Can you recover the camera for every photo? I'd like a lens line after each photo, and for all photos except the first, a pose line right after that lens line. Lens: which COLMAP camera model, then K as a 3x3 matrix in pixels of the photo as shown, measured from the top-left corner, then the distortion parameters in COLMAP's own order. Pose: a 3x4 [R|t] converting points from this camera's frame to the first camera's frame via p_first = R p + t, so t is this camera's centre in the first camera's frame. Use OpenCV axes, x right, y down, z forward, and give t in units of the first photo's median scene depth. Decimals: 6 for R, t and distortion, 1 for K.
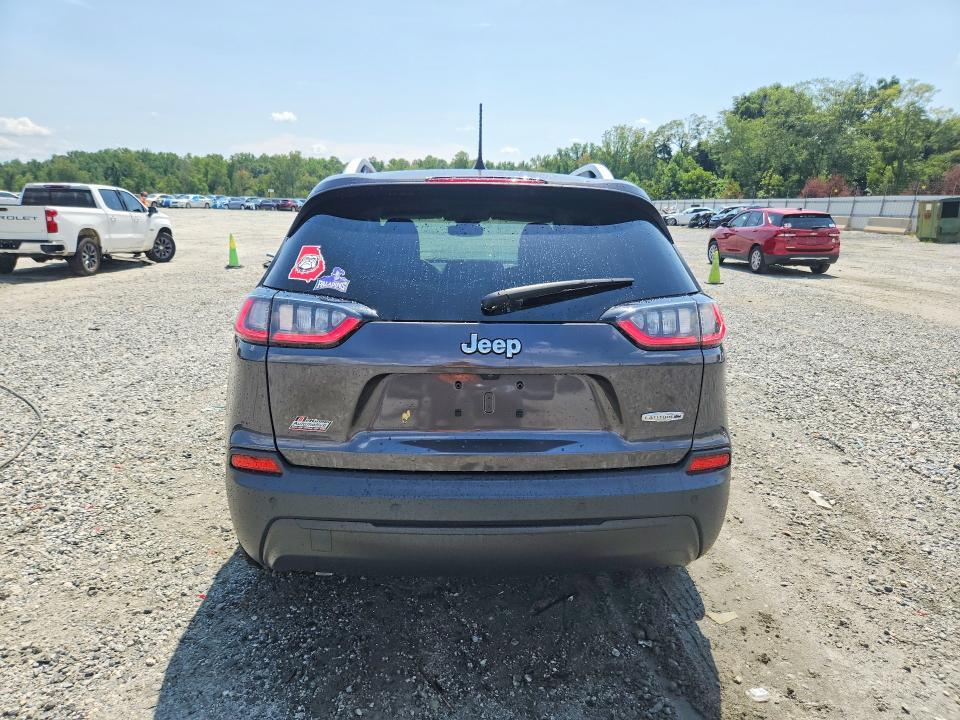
lens RADIAL K [[649.8, 0, 480.0], [0, 649.8, 360.0], [0, 0, 1]] dist [0.000597, 0.000723]
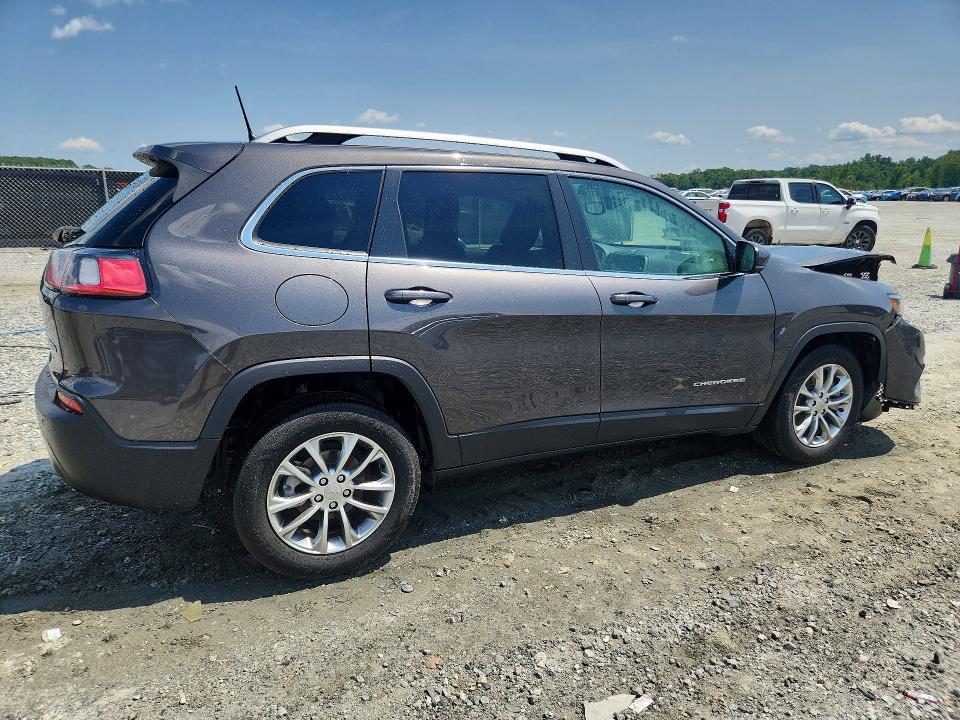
lens RADIAL K [[649.8, 0, 480.0], [0, 649.8, 360.0], [0, 0, 1]] dist [0.000597, 0.000723]
pose [[0.401655, 0.196753, -0.894406, 0.203431], [-0.192984, 0.972902, 0.127357, -0.023540], [0.895227, 0.121452, 0.428741, 0.146416]]
